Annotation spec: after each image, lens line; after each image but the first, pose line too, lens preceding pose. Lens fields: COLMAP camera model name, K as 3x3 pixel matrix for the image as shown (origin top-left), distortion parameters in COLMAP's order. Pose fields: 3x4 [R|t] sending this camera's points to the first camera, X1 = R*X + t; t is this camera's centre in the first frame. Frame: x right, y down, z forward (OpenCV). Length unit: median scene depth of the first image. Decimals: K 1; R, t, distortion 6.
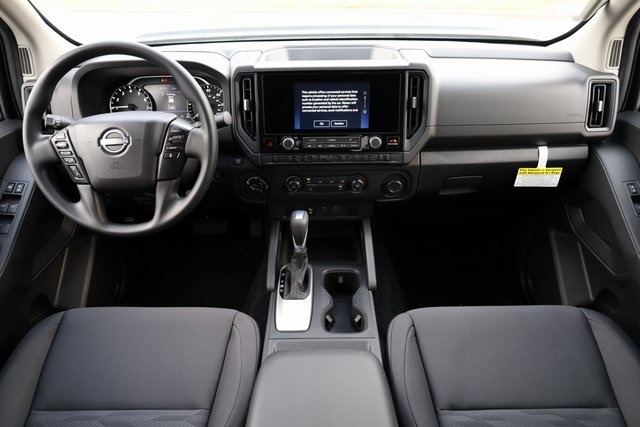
lens RADIAL K [[449.2, 0, 323.5], [0, 449.2, 215.8], [0, 0, 1]] dist [0.012685, 0.000140]
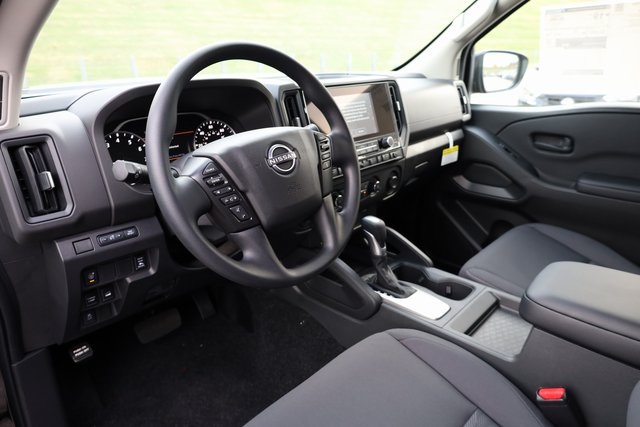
lens RADIAL K [[449.2, 0, 321.2], [0, 449.2, 212.4], [0, 0, 1]] dist [0.012685, 0.000140]
pose [[0.668022, -0.241016, 0.704030, -0.792068], [0.389476, 0.919404, -0.054810, -0.002951], [-0.634078, 0.310817, 0.708052, 0.334225]]
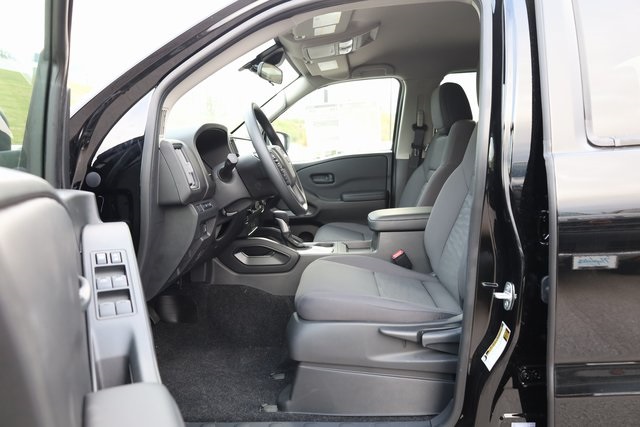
lens RADIAL K [[449.2, 0, 319.5], [0, 449.2, 211.4], [0, 0, 1]] dist [0.012685, 0.000140]
pose [[0.043531, -0.113684, 0.992563, -1.615612], [0.564714, 0.822362, 0.069423, -0.028914], [-0.824138, 0.557492, 0.099998, 0.649982]]
